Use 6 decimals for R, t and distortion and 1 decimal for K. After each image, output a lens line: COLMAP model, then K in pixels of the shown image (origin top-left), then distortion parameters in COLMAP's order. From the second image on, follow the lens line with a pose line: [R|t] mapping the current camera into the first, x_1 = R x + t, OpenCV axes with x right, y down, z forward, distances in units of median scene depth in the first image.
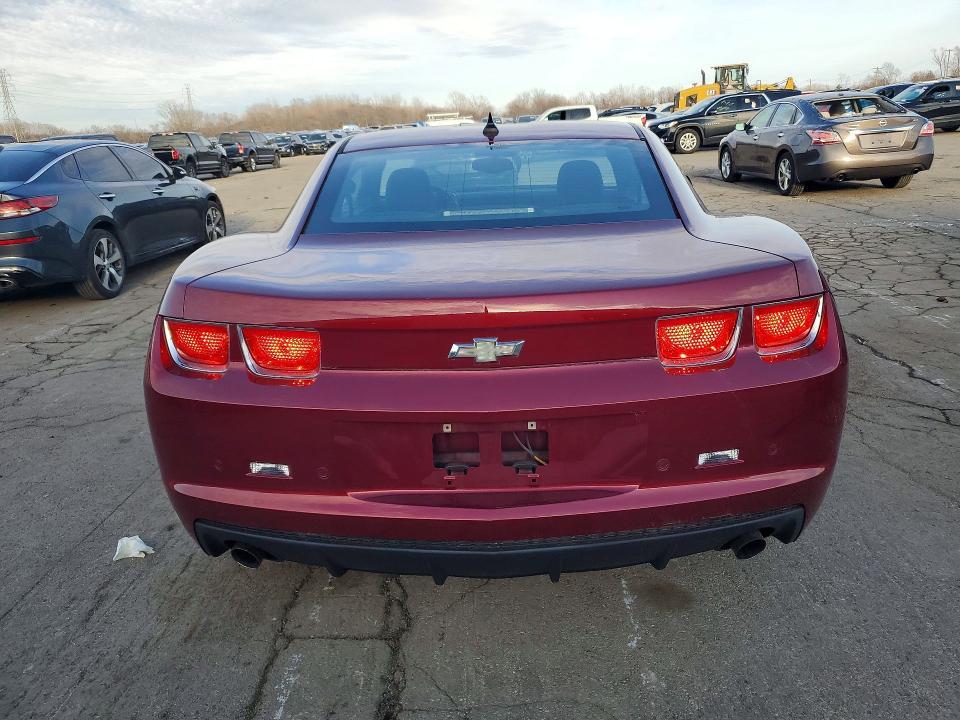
lens RADIAL K [[748.5, 0, 480.0], [0, 748.5, 360.0], [0, 0, 1]] dist [0.026424, 0.002889]
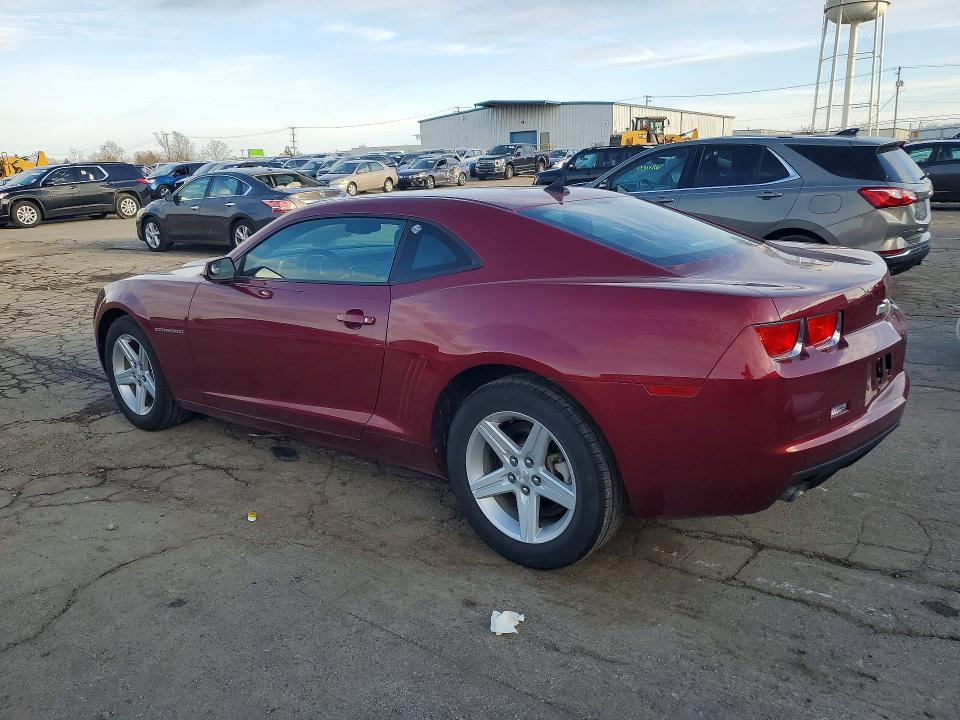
lens RADIAL K [[748.5, 0, 480.0], [0, 748.5, 360.0], [0, 0, 1]] dist [0.026424, 0.002889]
pose [[0.601924, -0.175319, 0.779070, -0.224855], [0.245537, 0.968973, 0.028347, -0.020248], [-0.759867, 0.174228, 0.626296, 0.072391]]
